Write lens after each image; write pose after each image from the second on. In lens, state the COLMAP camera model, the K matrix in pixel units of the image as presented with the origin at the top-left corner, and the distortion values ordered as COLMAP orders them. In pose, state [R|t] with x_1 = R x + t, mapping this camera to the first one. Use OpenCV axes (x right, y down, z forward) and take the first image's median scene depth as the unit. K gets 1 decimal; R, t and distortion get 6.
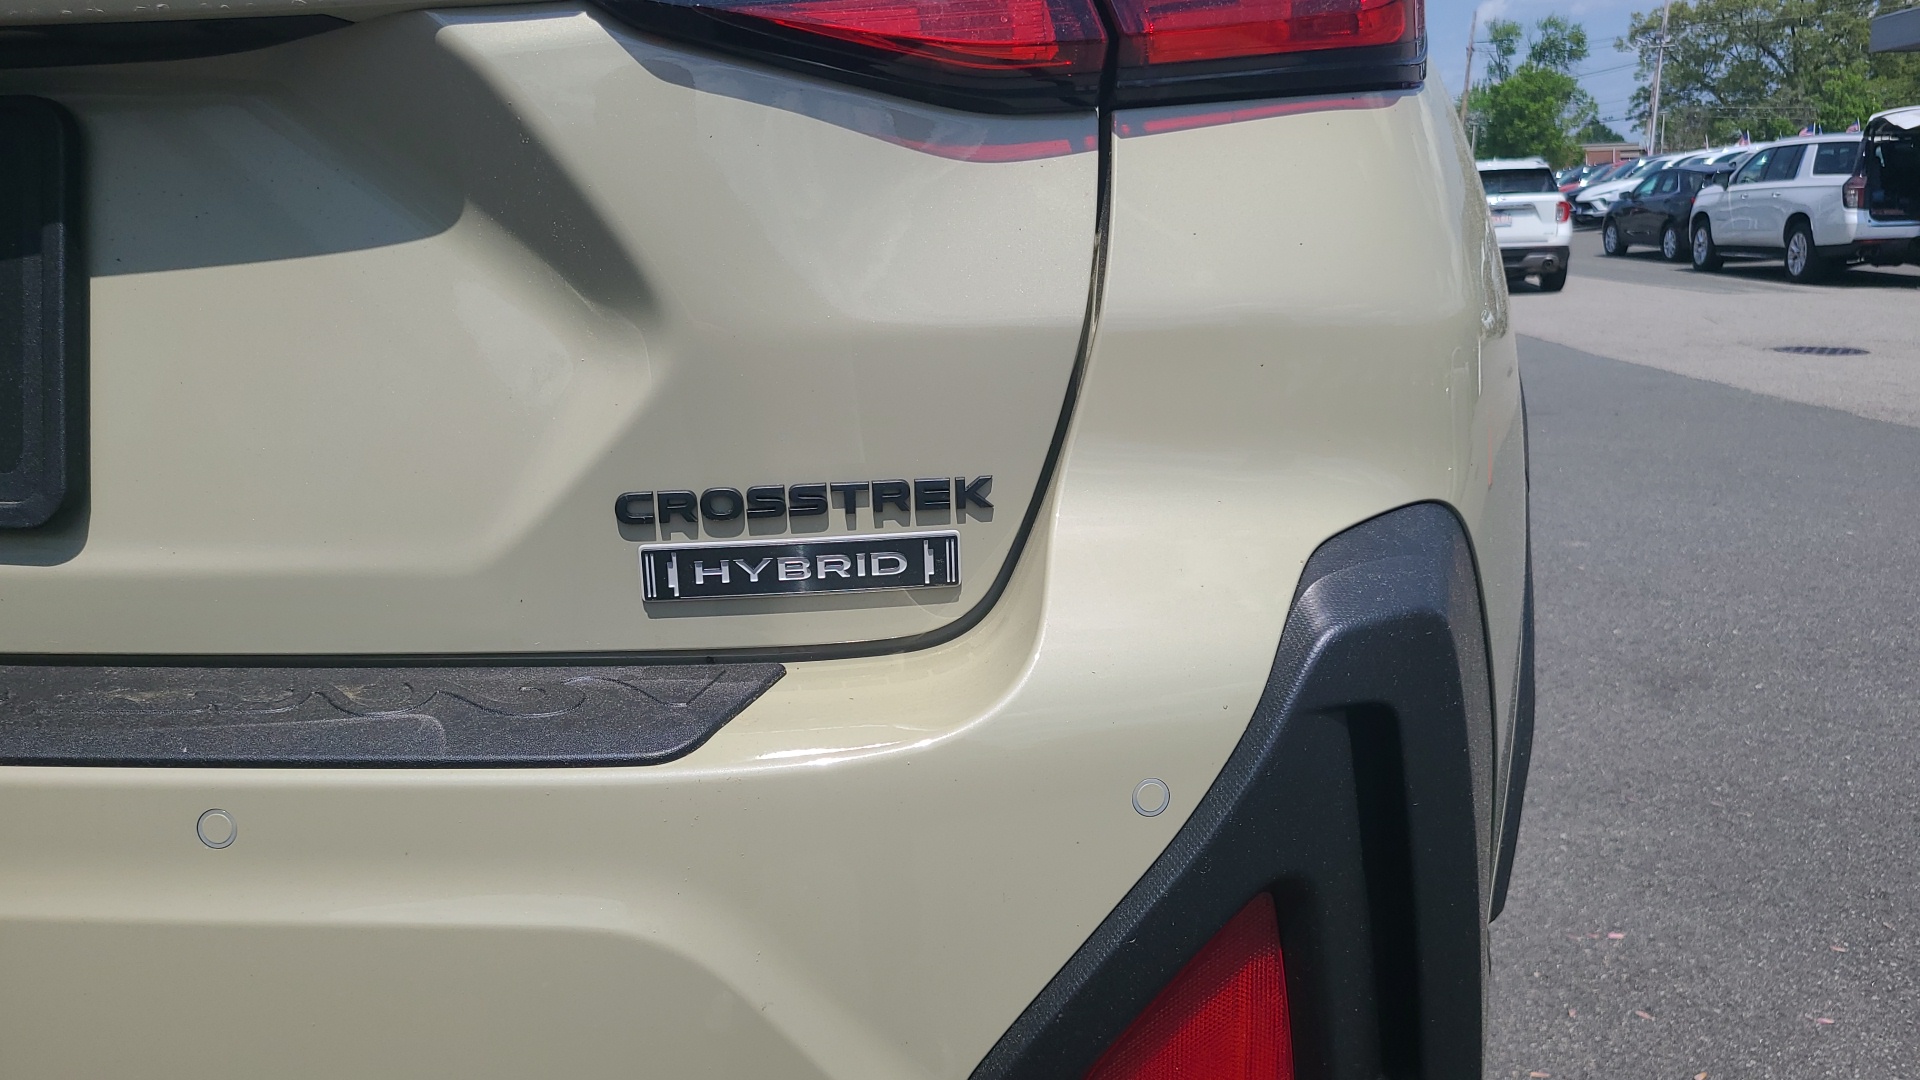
lens RADIAL K [[1462.2, 0, 914.9], [0, 1462.2, 531.7], [0, 0, 1]] dist [0.032866, -0.003166]
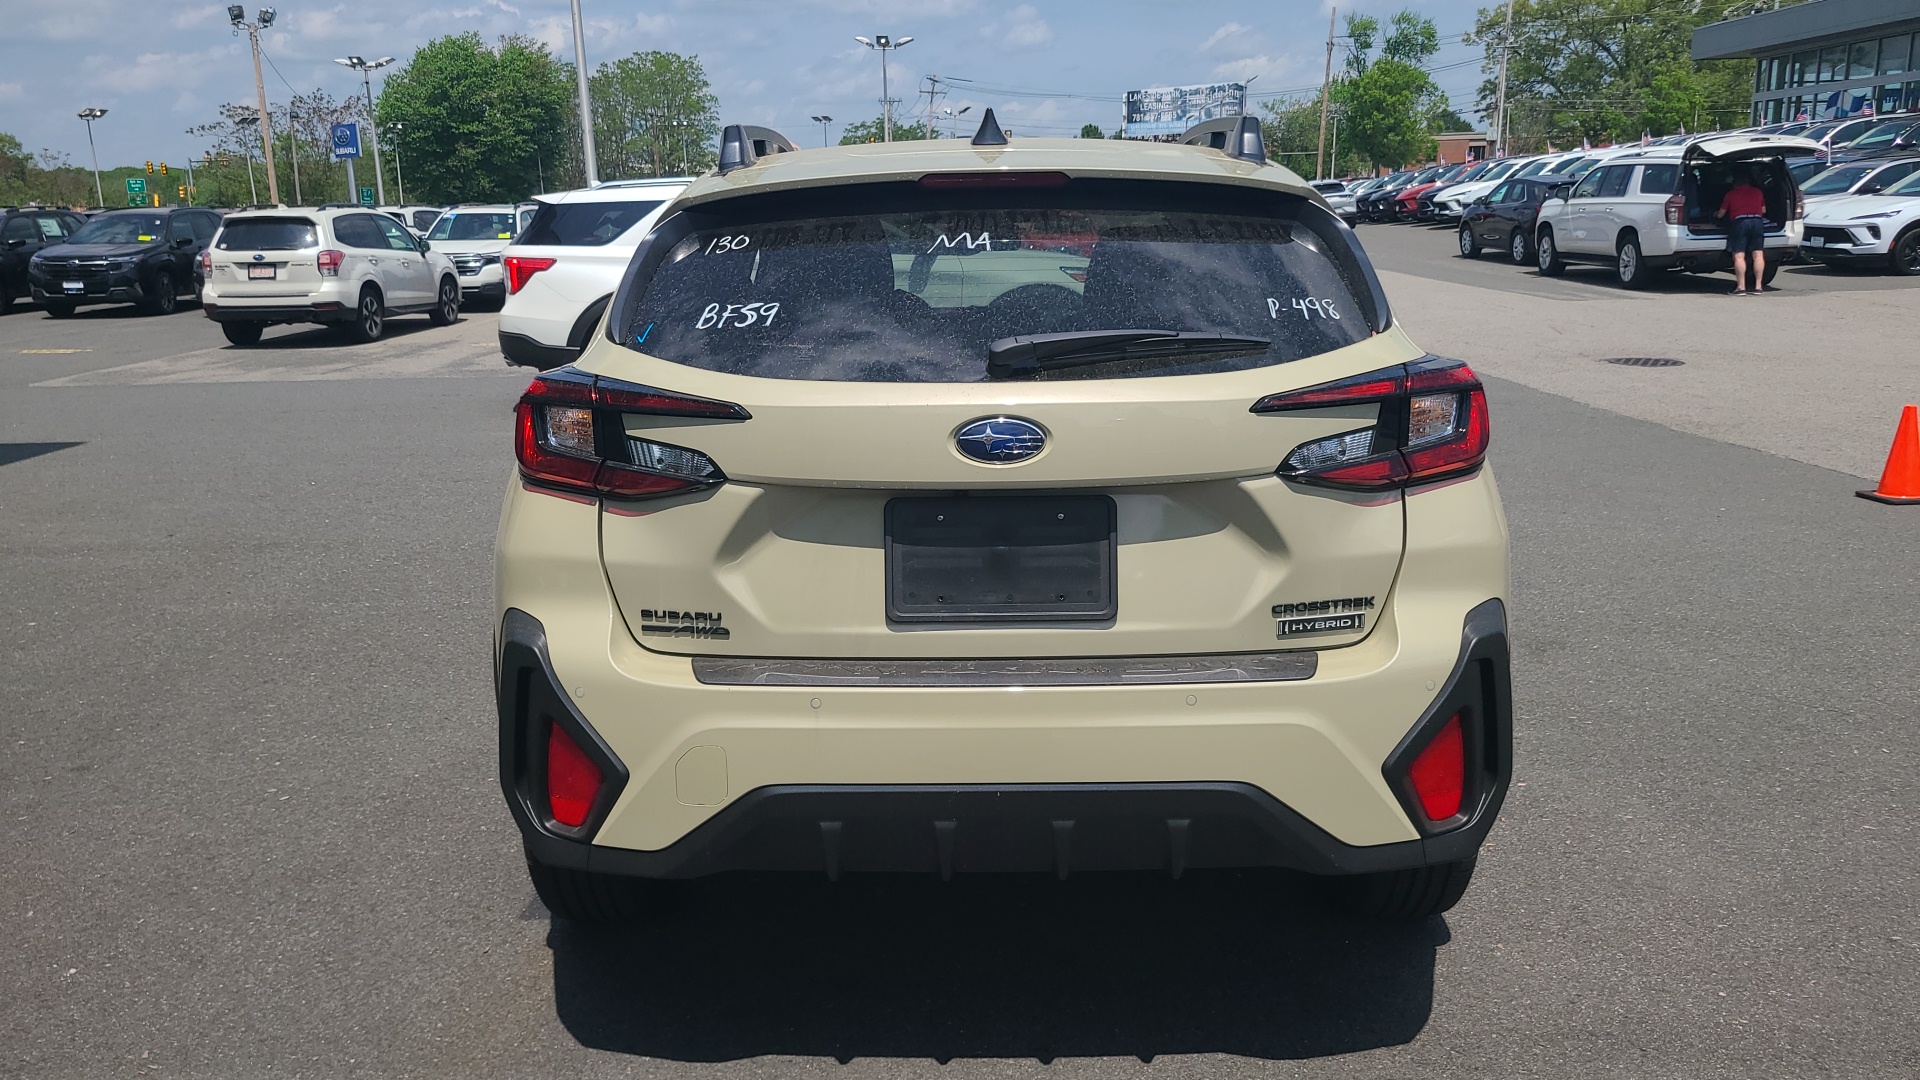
lens RADIAL K [[1439.8, 0, 917.3], [0, 1439.8, 534.5], [0, 0, 1]] dist [0.050471, -0.001278]
pose [[0.996502, -0.021468, 0.080759, -0.045334], [0.020191, 0.999658, 0.016590, -0.009174], [-0.081087, -0.014901, 0.996596, -0.080995]]
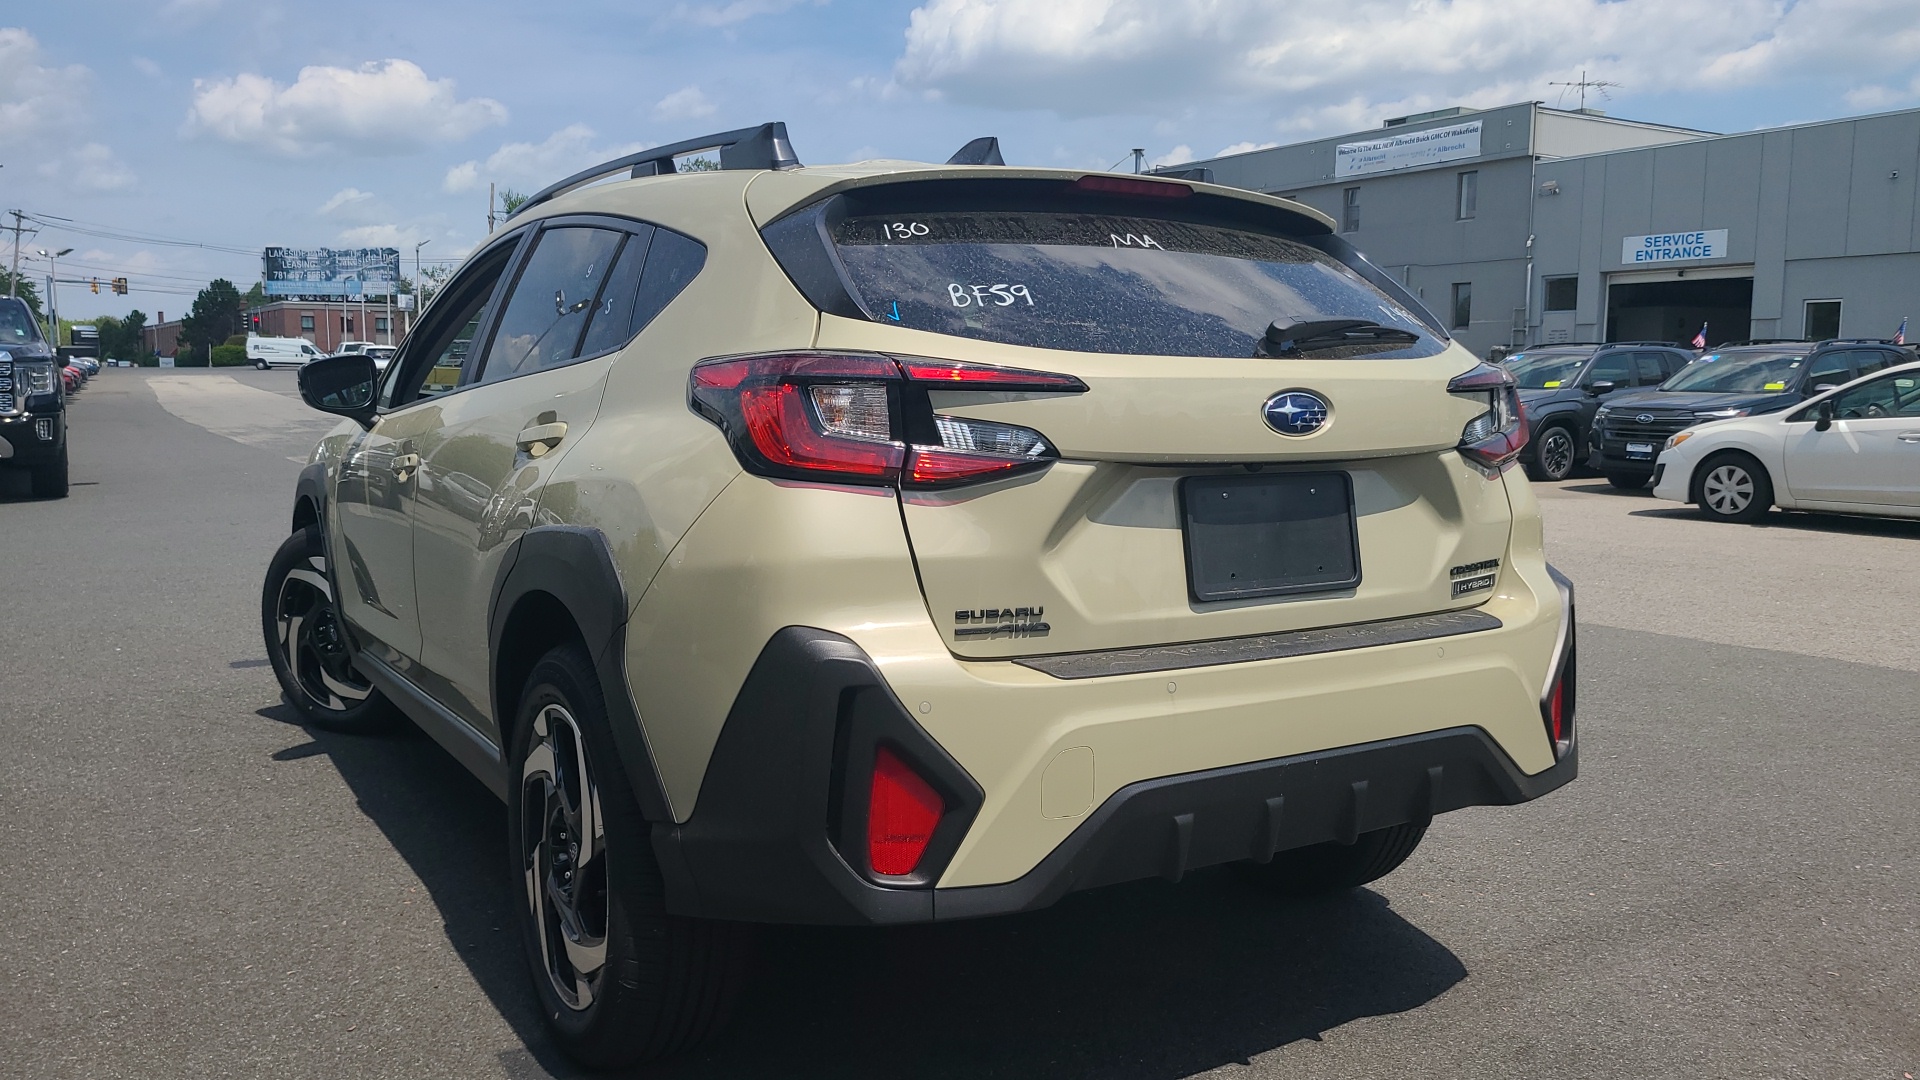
lens RADIAL K [[1482.7, 0, 929.6], [0, 1482.7, 528.9], [0, 0, 1]] dist [0.020917, -0.002080]
pose [[0.793212, -0.041345, 0.607540, -0.127075], [0.104952, 0.992045, -0.069515, 0.000077], [-0.599833, 0.118902, 0.791241, -0.044982]]
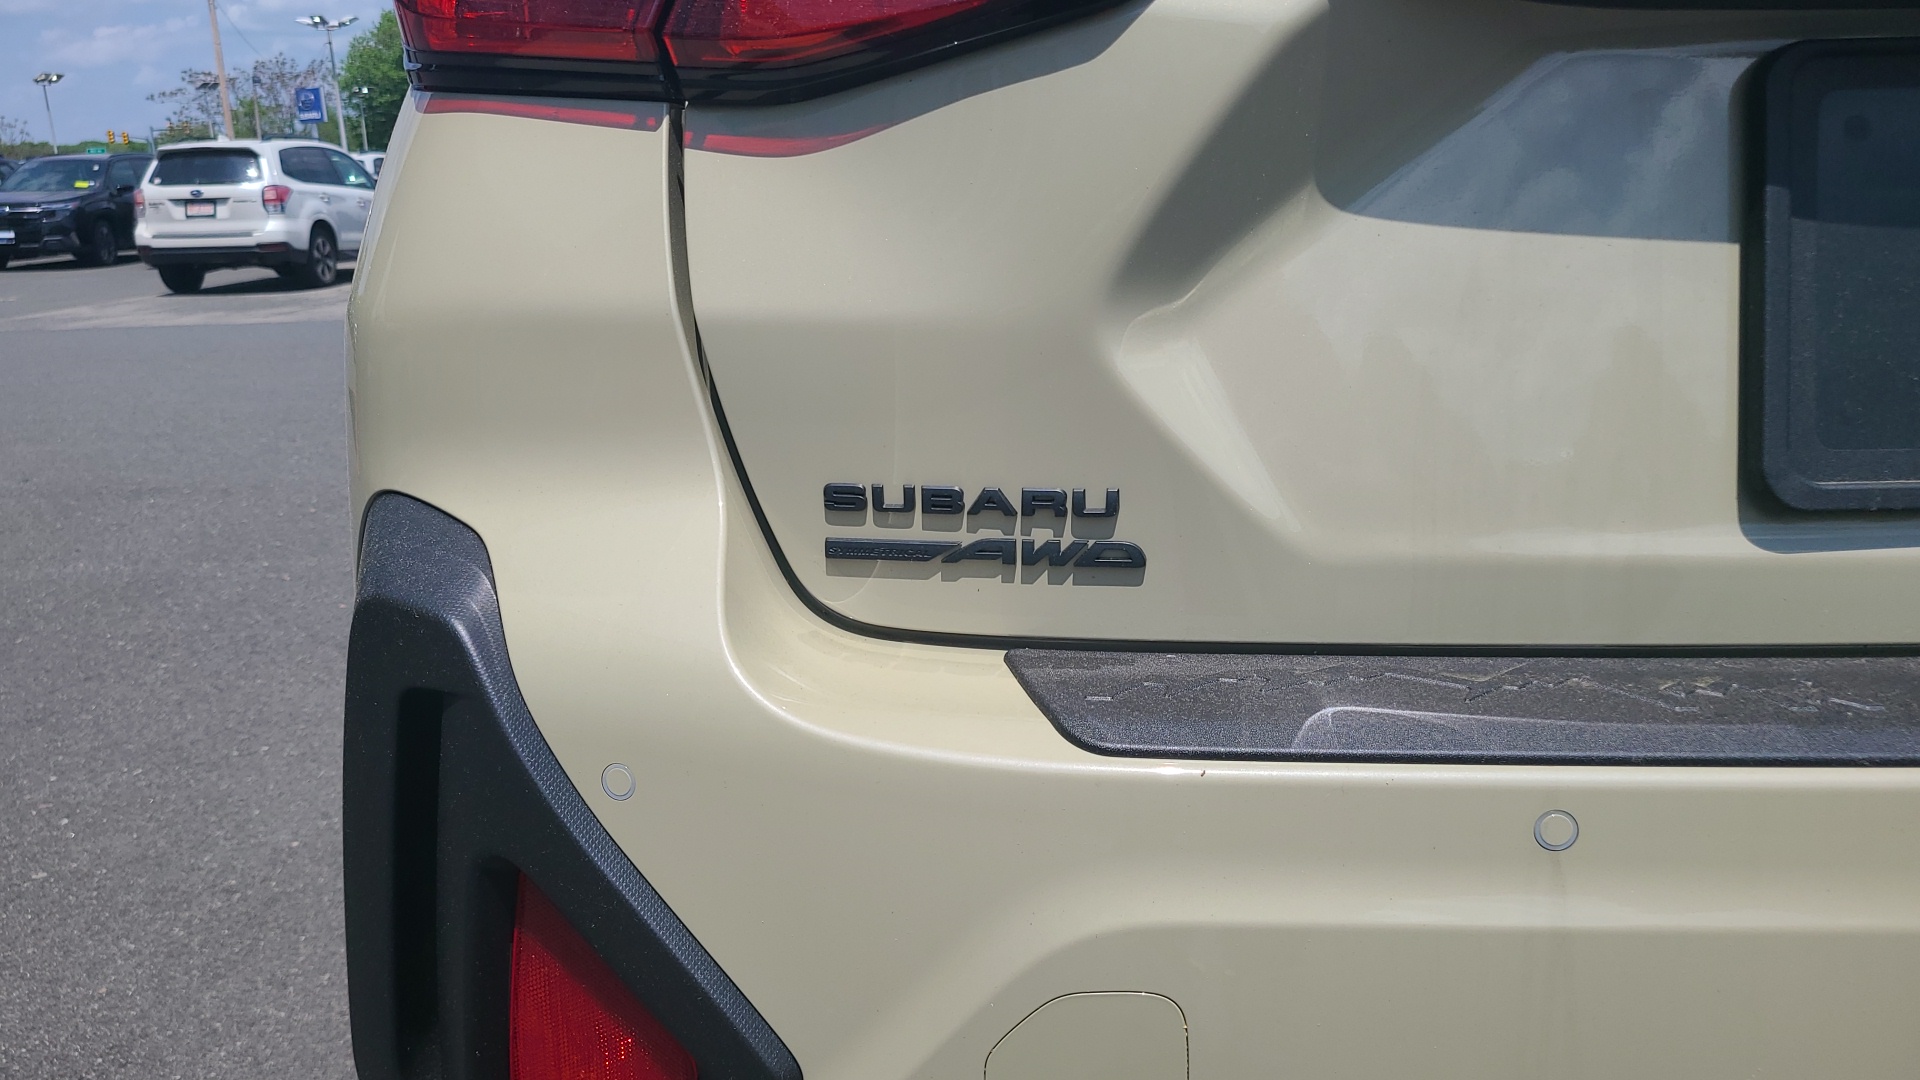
lens RADIAL K [[1462.2, 0, 914.9], [0, 1462.2, 531.7], [0, 0, 1]] dist [0.032866, -0.003166]
pose [[0.995318, -0.032195, 0.091132, -0.059905], [0.029085, 0.998955, 0.035247, -0.001379], [-0.092172, -0.032431, 0.995215, 0.006302]]
